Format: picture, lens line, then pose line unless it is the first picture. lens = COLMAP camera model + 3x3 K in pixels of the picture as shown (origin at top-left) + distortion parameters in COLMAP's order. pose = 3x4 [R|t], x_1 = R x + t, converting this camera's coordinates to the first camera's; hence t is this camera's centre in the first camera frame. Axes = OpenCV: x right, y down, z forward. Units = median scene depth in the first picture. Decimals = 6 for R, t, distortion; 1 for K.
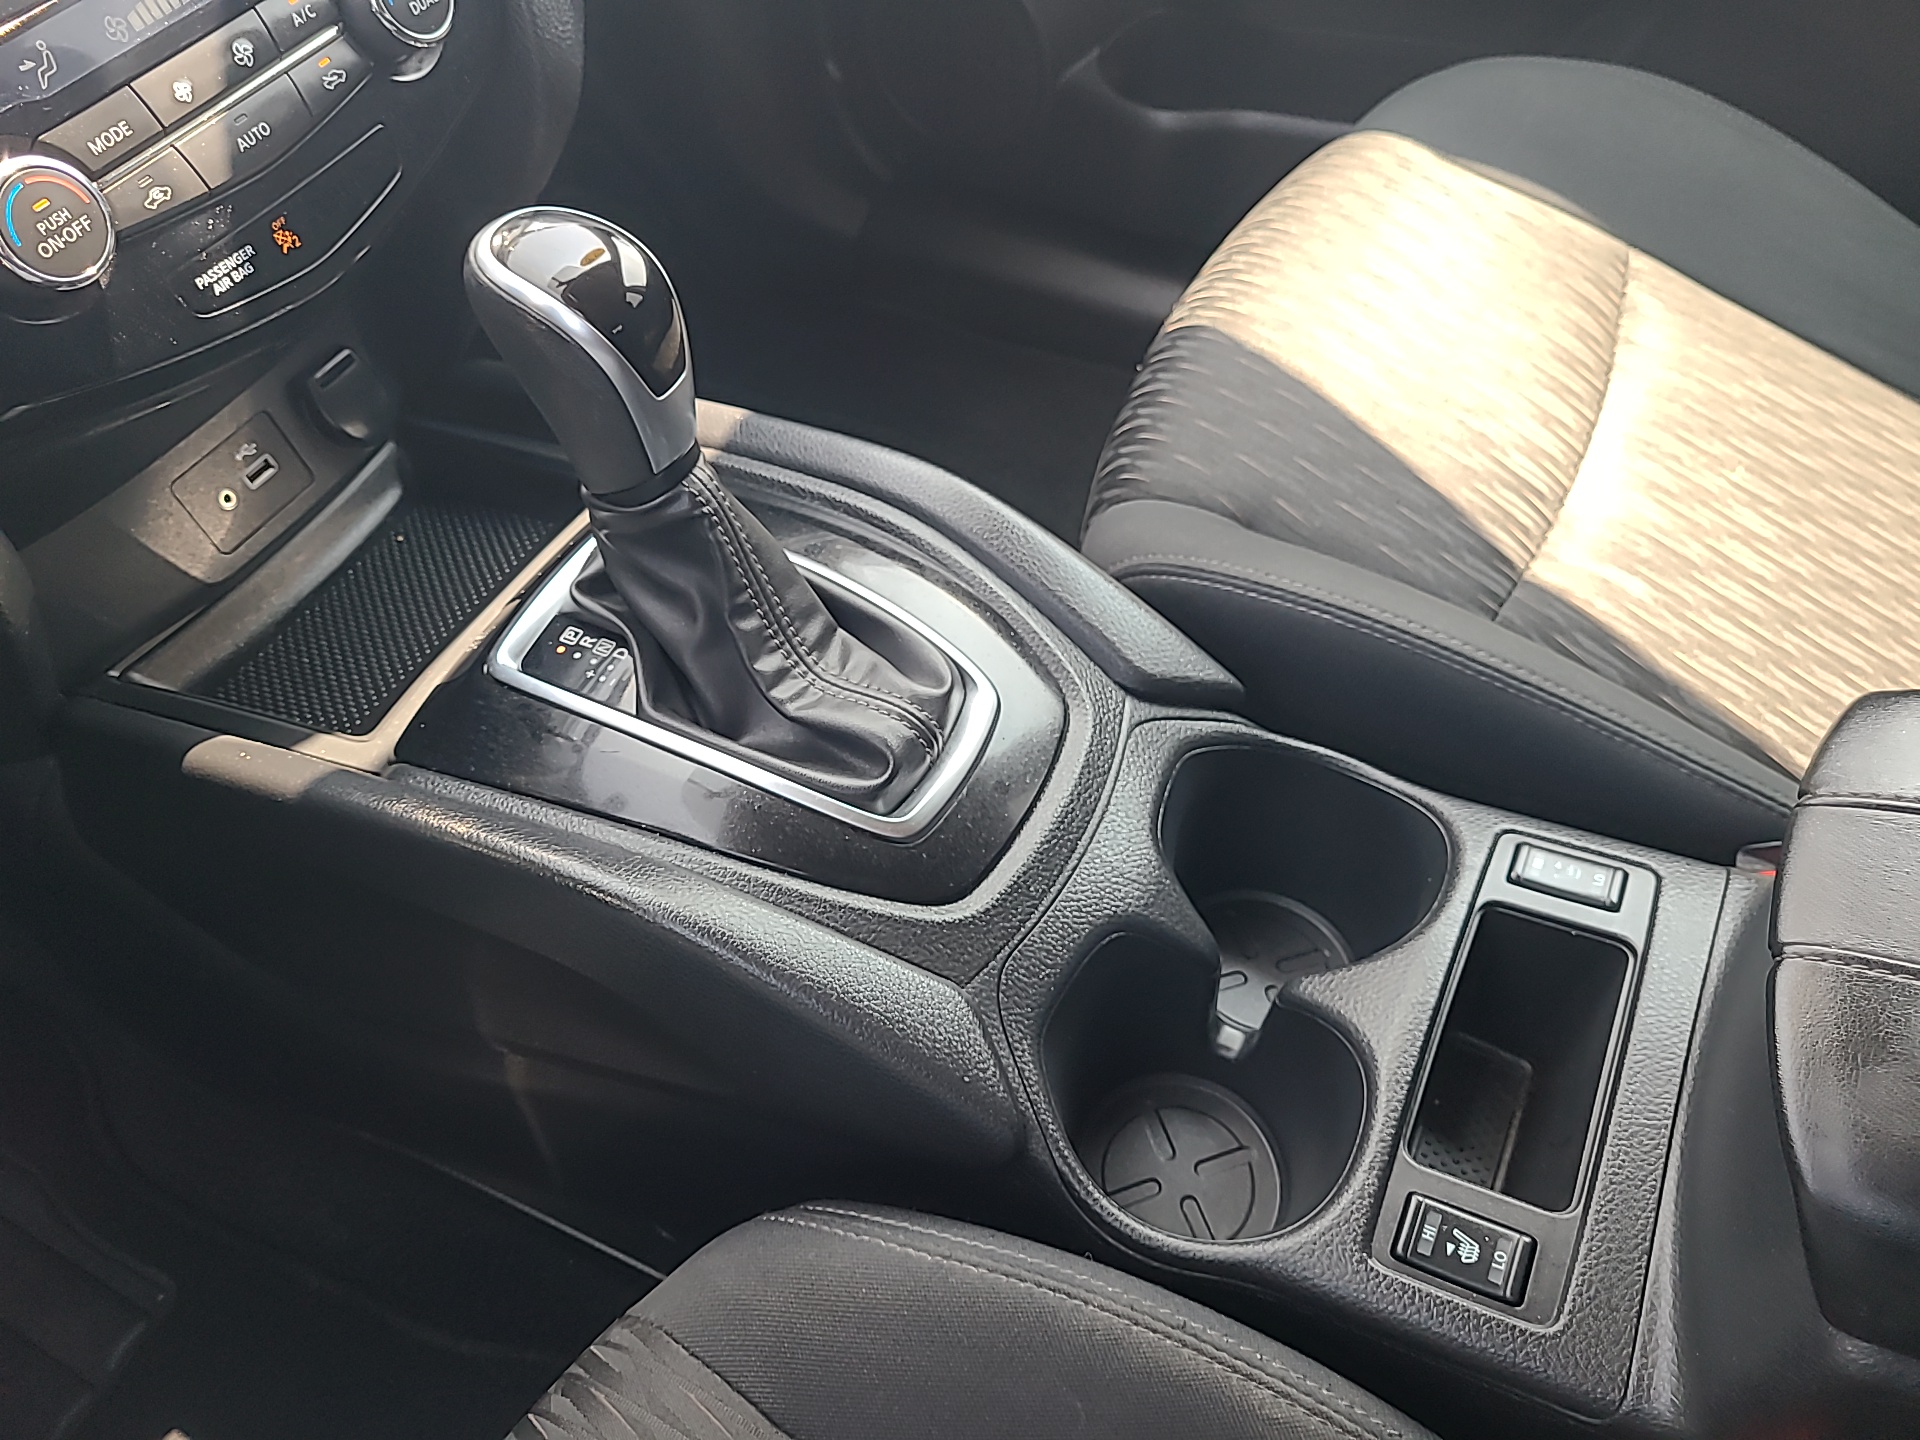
lens RADIAL K [[1498.1, 0, 960.0], [0, 1498.1, 720.0], [0, 0, 1]] dist [0.004207, -0.005874]
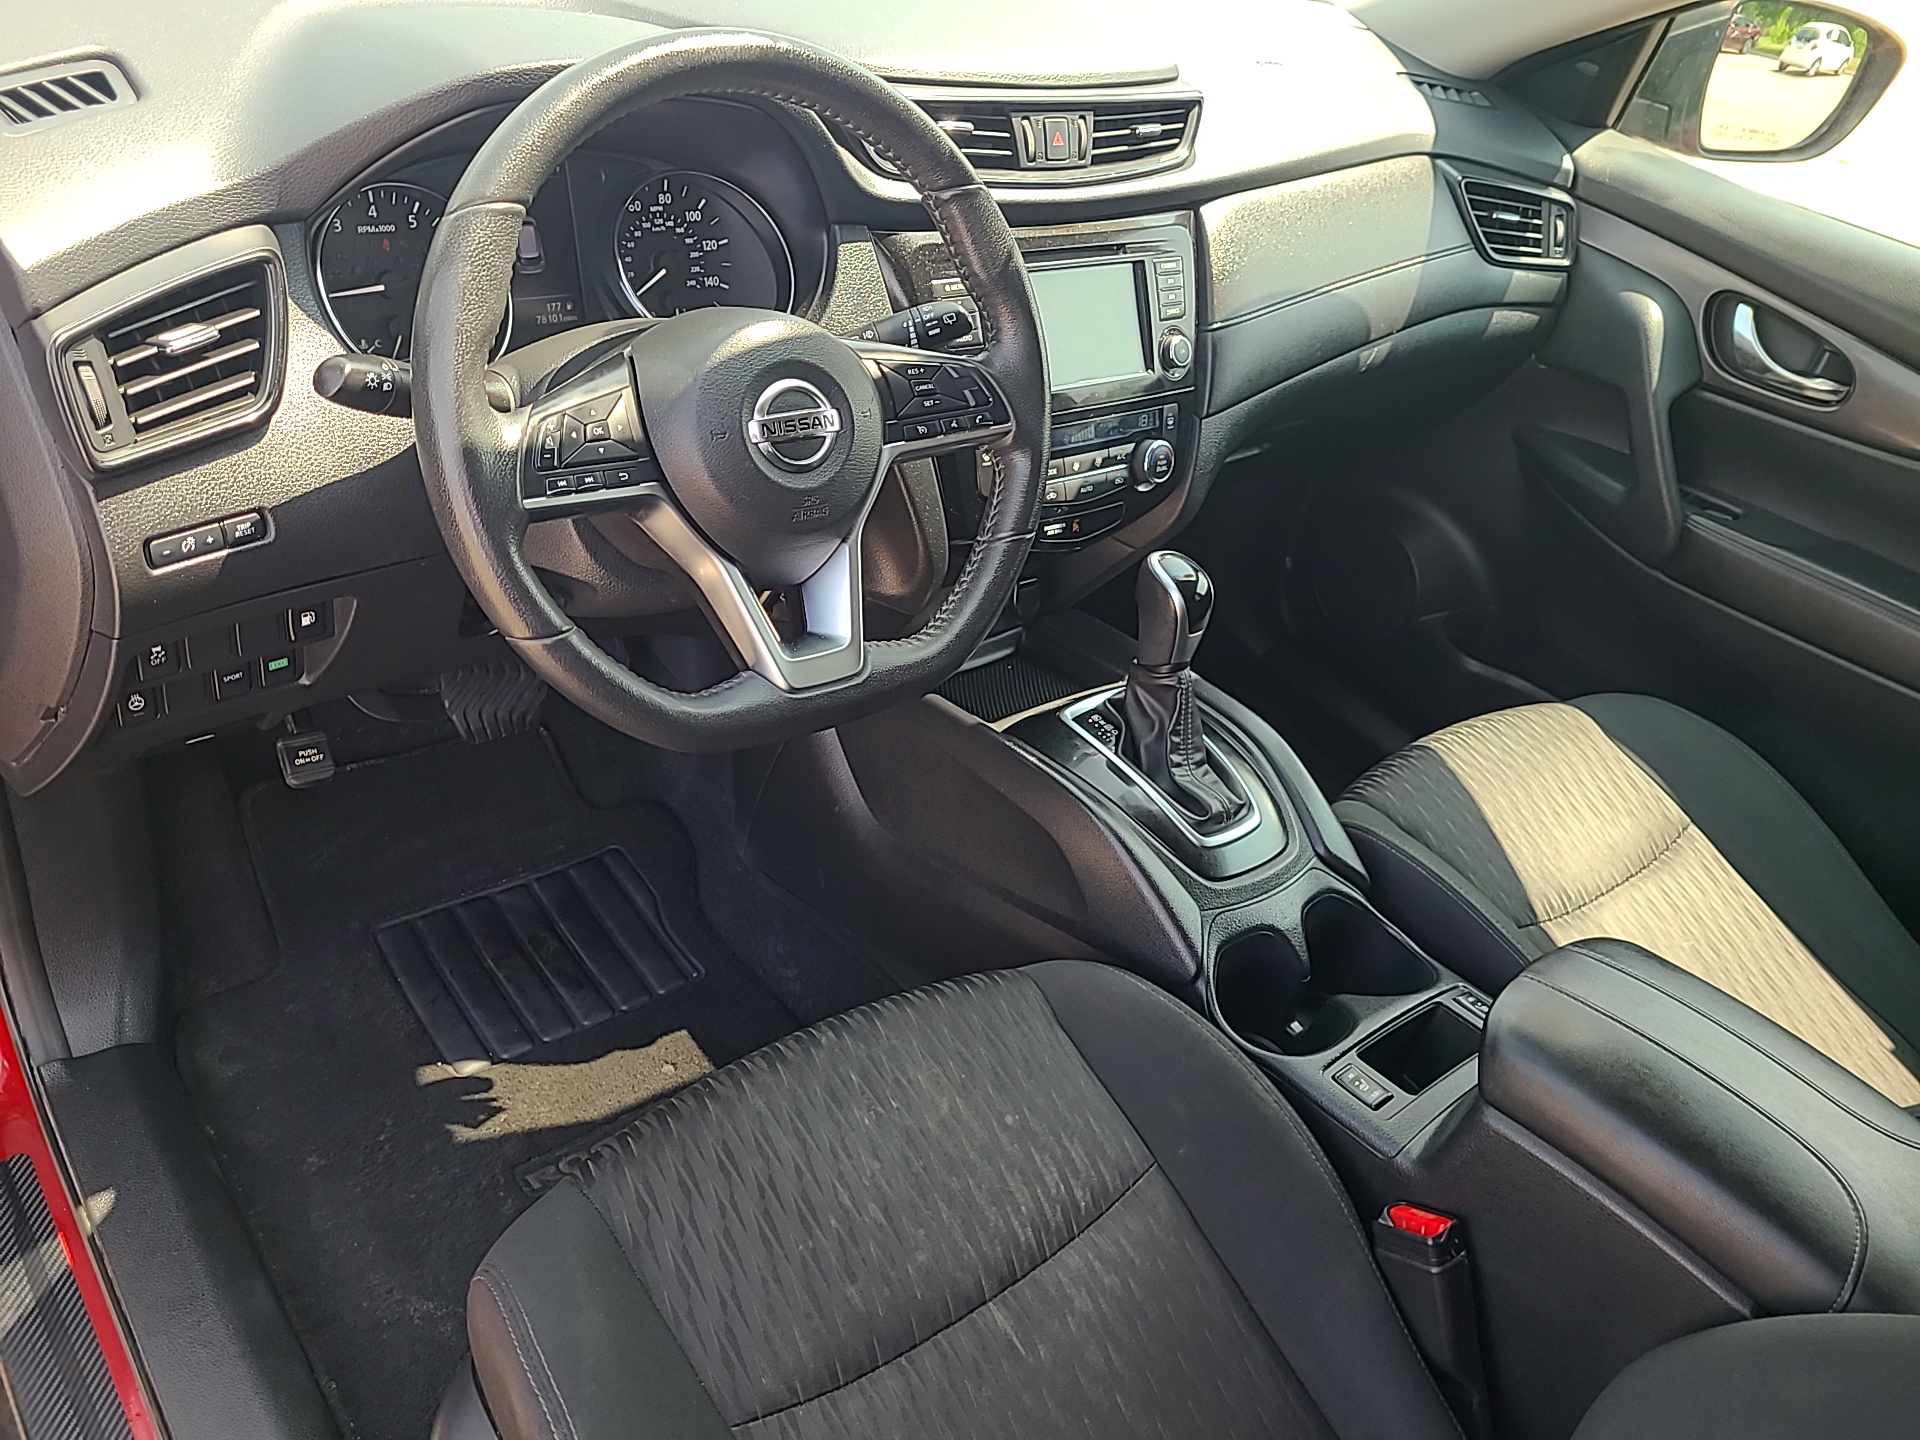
lens RADIAL K [[1498.1, 0, 960.0], [0, 1498.1, 720.0], [0, 0, 1]] dist [0.004207, -0.005874]
pose [[0.888230, 0.401527, -0.223211, 0.065816], [-0.448641, 0.862690, -0.233424, 0.580677], [0.098835, 0.307476, 0.946409, -1.191386]]
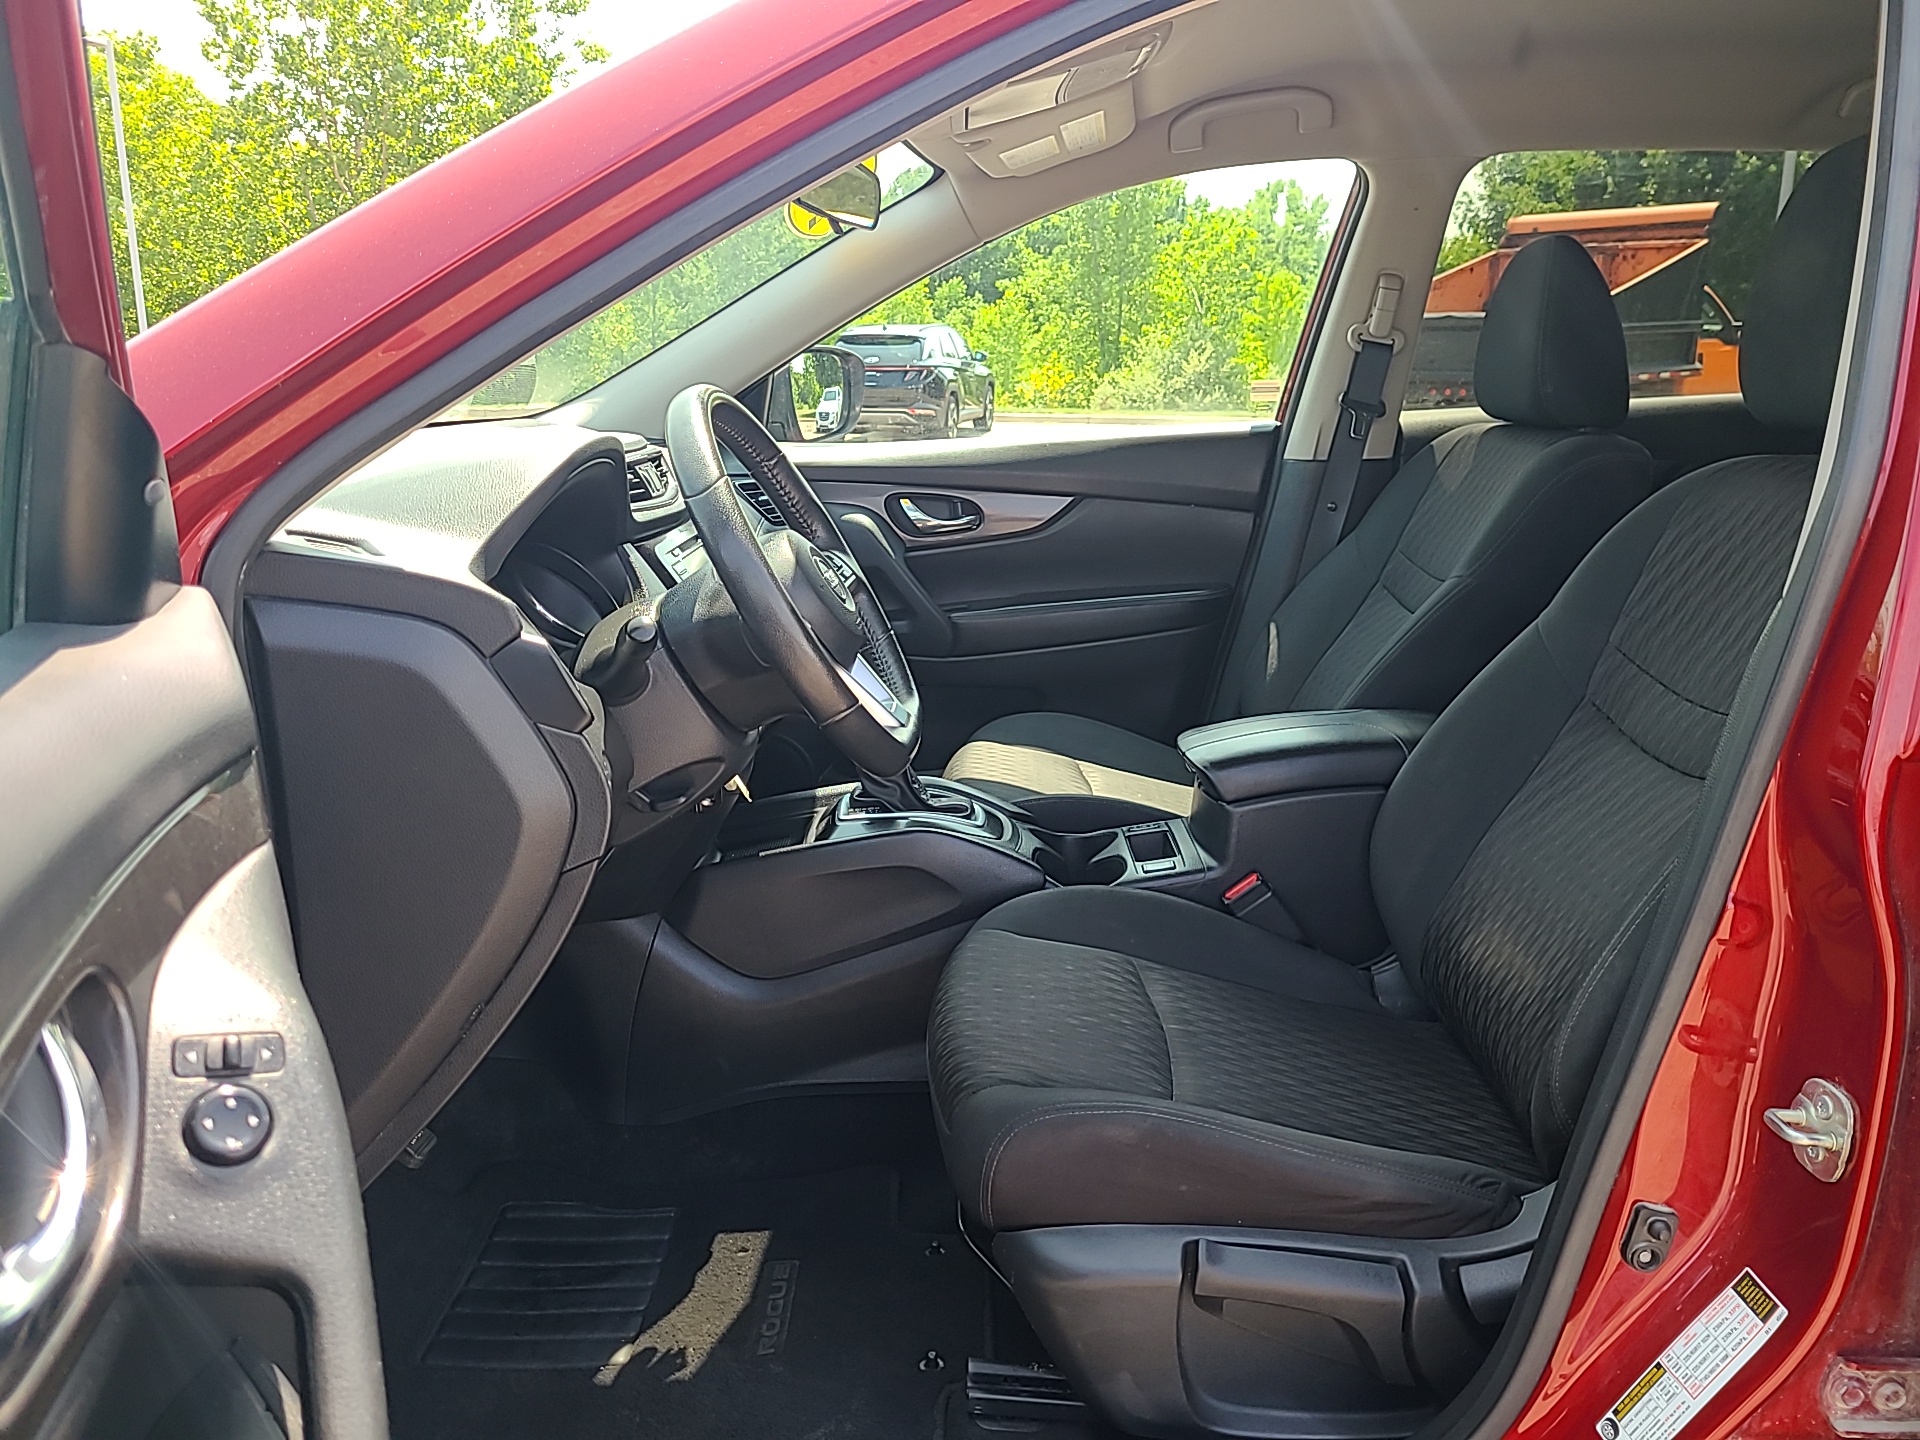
lens RADIAL K [[1498.1, 0, 960.0], [0, 1498.1, 720.0], [0, 0, 1]] dist [0.004207, -0.005874]
pose [[0.890098, -0.108274, 0.442722, -1.513148], [0.359754, 0.763299, -0.536612, 1.655441], [-0.279828, 0.636908, 0.718362, -1.565264]]
